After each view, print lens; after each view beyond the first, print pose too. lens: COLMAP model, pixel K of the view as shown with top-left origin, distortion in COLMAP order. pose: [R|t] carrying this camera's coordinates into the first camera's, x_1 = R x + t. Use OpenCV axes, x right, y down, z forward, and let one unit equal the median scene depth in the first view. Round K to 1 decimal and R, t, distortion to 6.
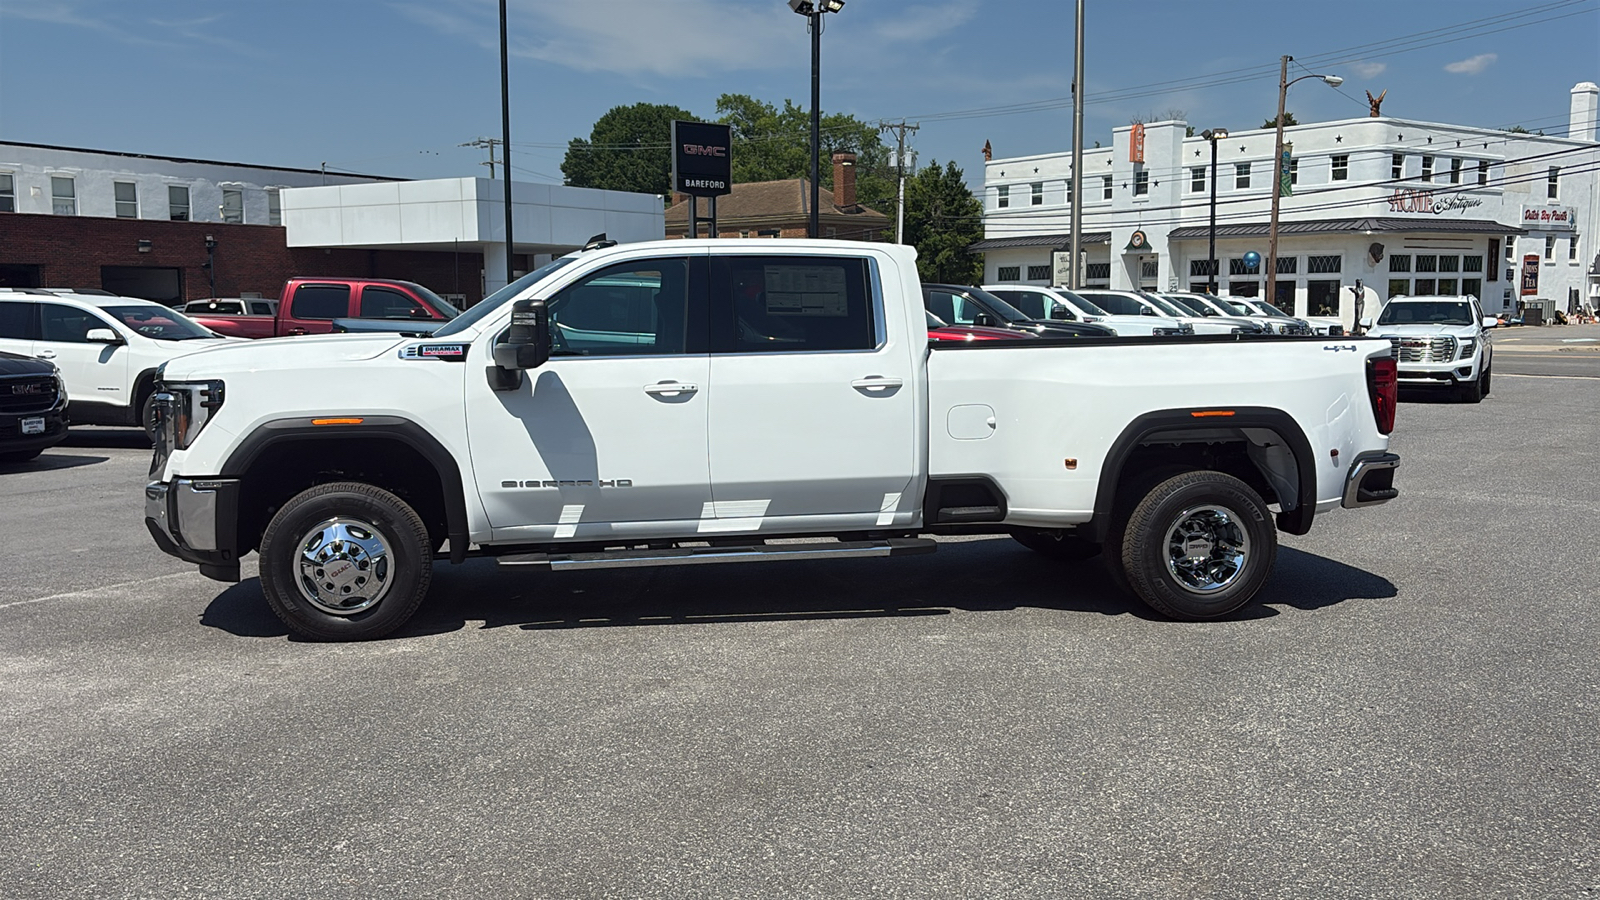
lens RADIAL K [[1456.1, 0, 785.2], [0, 1456.1, 459.4], [0, 0, 1]] dist [0.096730, -0.187057]
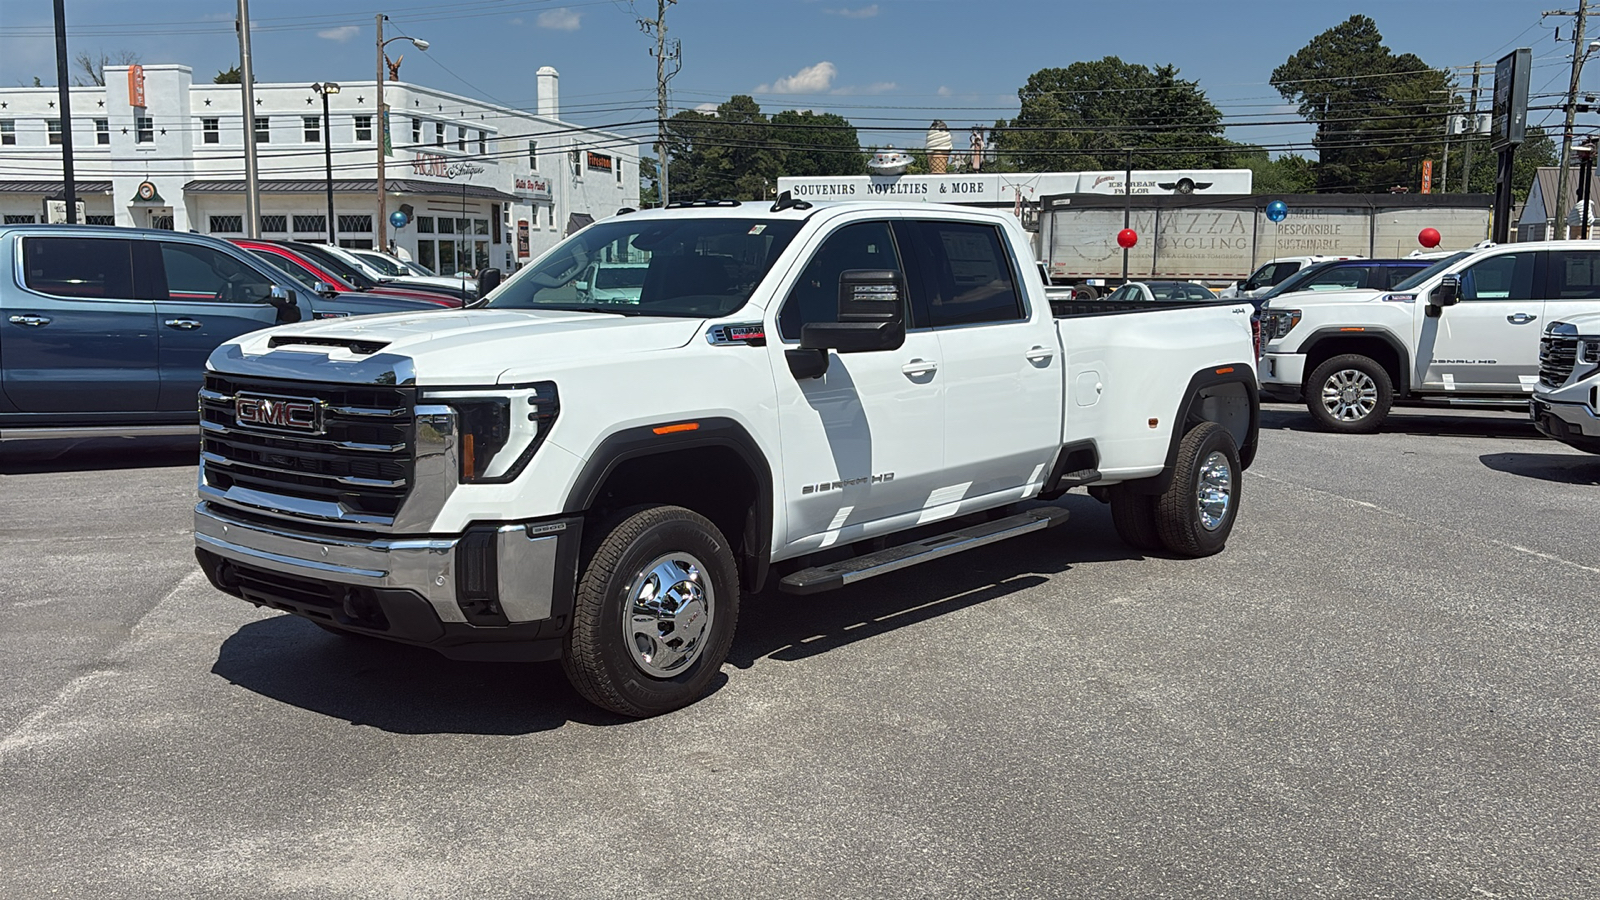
lens RADIAL K [[1456.1, 0, 785.2], [0, 1456.1, 459.4], [0, 0, 1]] dist [0.096730, -0.187057]
pose [[0.763102, -0.080568, 0.641236, -0.071627], [0.062305, 0.996749, 0.051090, -0.004285], [-0.643267, 0.000965, 0.765641, 0.035997]]
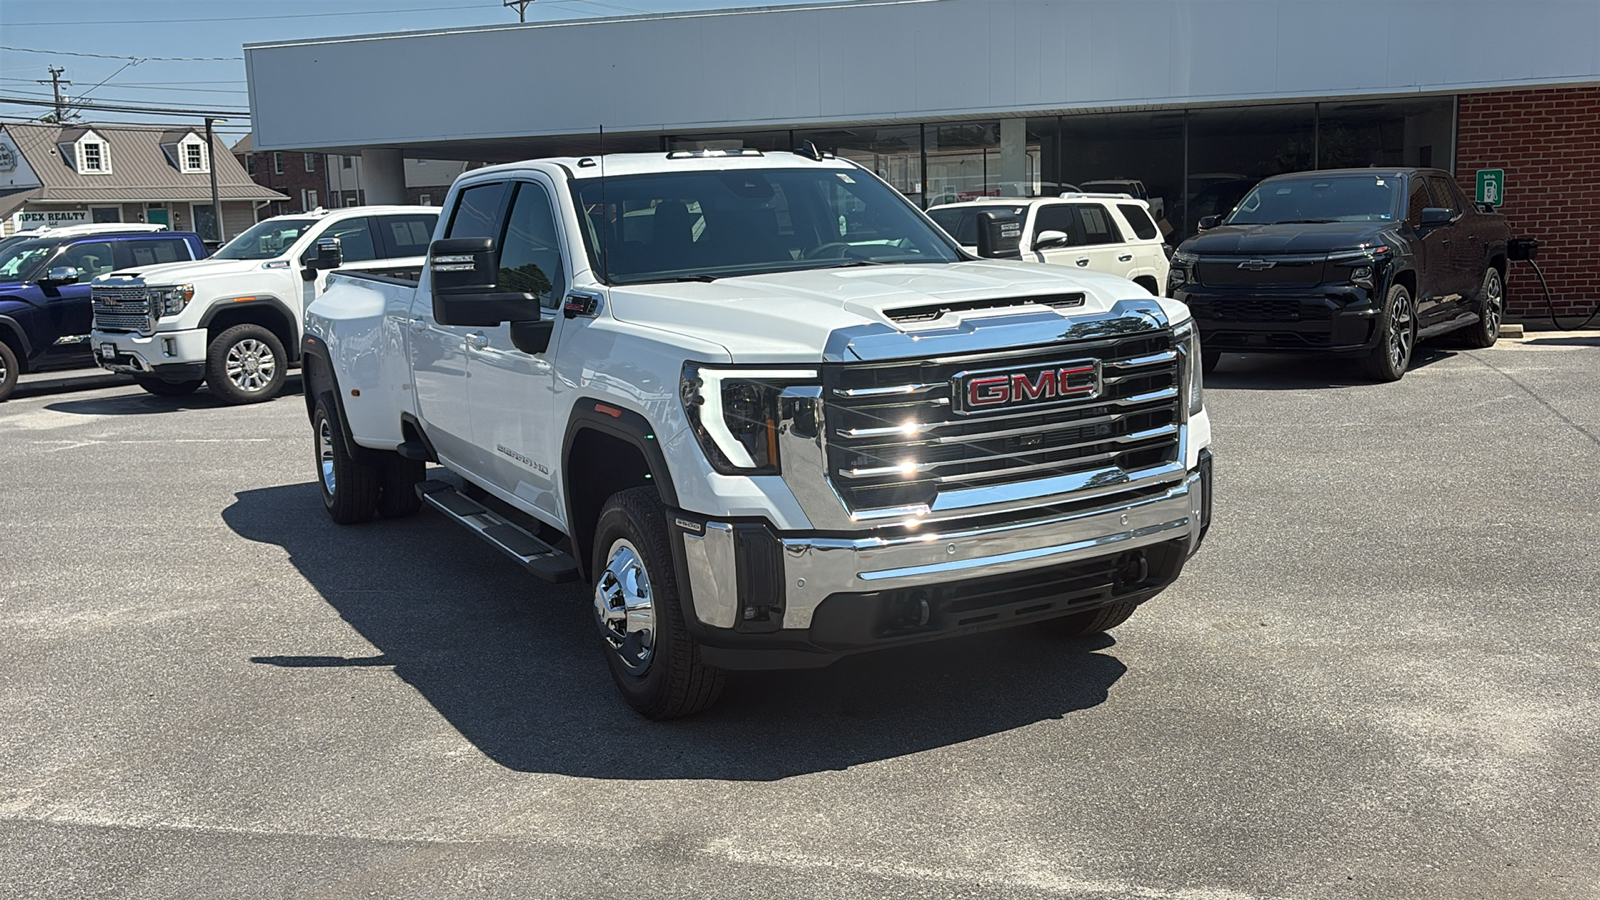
lens RADIAL K [[1470.2, 0, 792.8], [0, 1470.2, 426.4], [0, 0, 1]] dist [0.037399, -0.015162]
pose [[-0.288460, -0.124514, 0.949361, -0.095637], [0.142914, 0.974803, 0.171275, -0.013166], [-0.946766, 0.185083, -0.263397, 0.119148]]
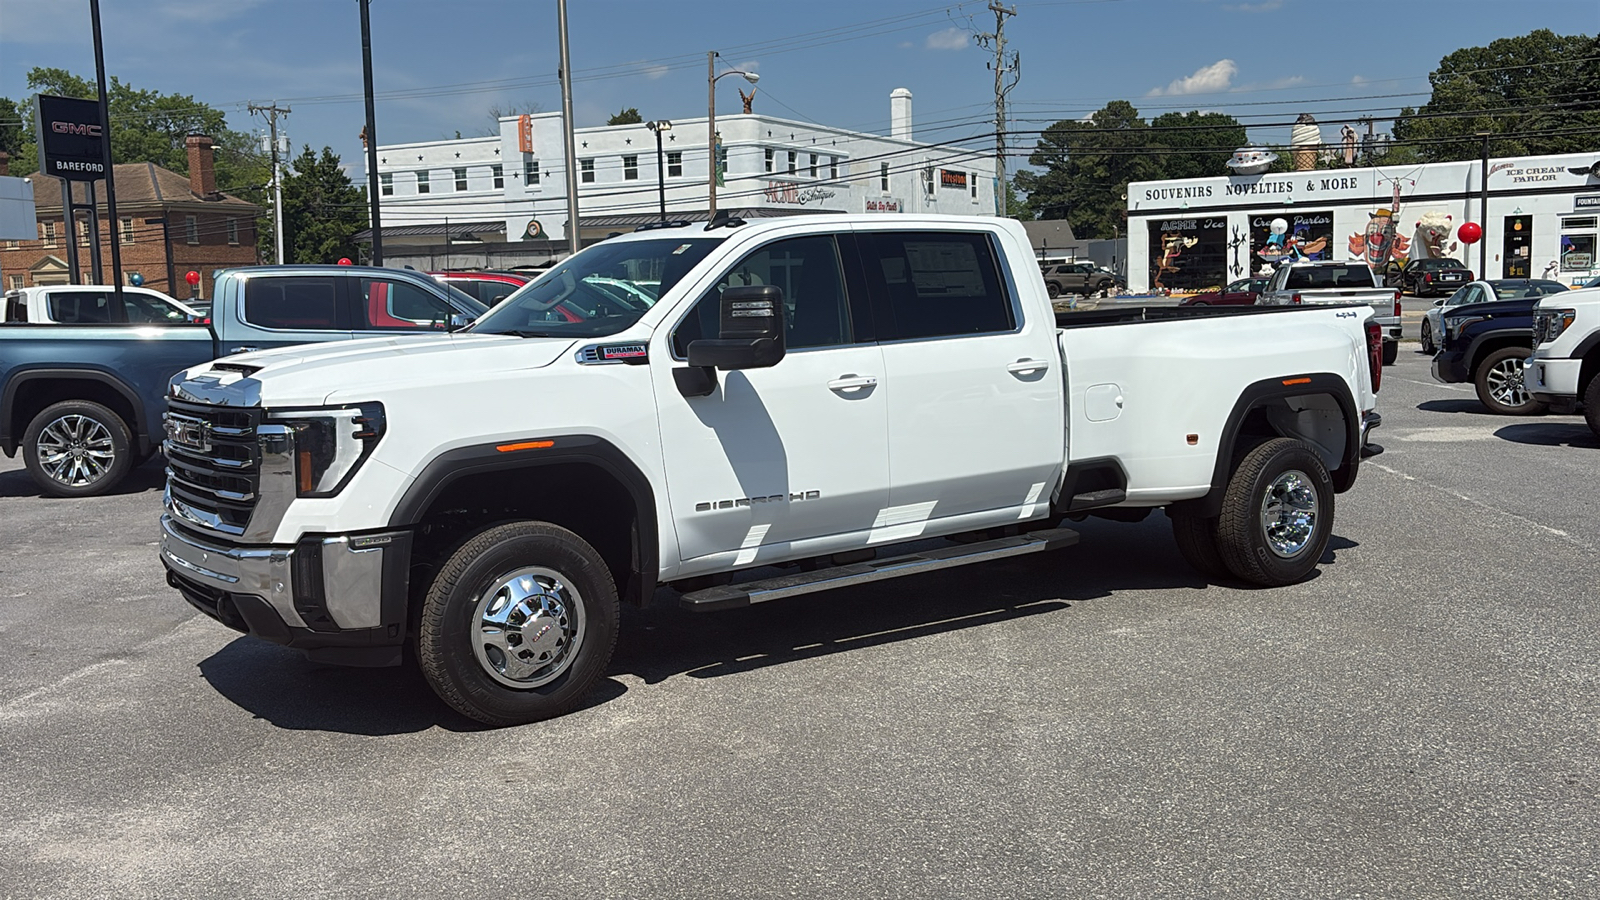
lens RADIAL K [[1456.1, 0, 785.2], [0, 1456.1, 459.4], [0, 0, 1]] dist [0.096730, -0.187057]
pose [[0.915688, -0.071685, 0.395444, -0.046316], [0.068903, 0.997397, 0.021254, -0.002428], [-0.395939, 0.007785, 0.918244, 0.020917]]
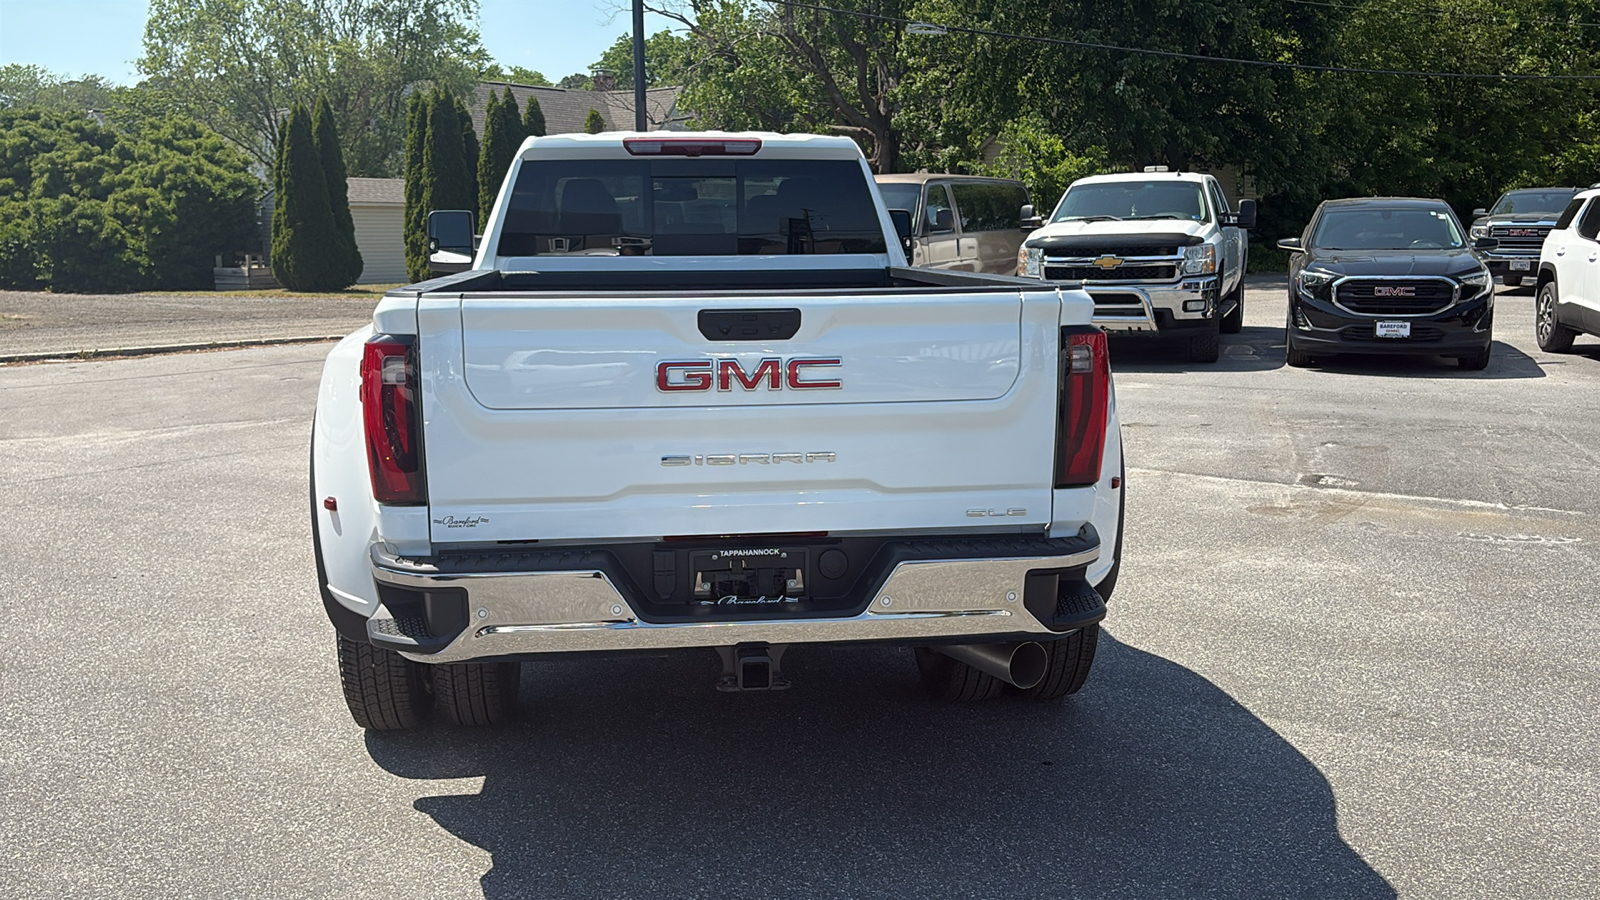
lens RADIAL K [[1456.1, 0, 785.2], [0, 1456.1, 459.4], [0, 0, 1]] dist [0.096730, -0.187057]
pose [[-0.084908, 0.166003, -0.982463, 0.069731], [-0.094550, 0.980232, 0.173797, -0.012077], [0.991893, 0.107649, -0.067534, 0.115227]]
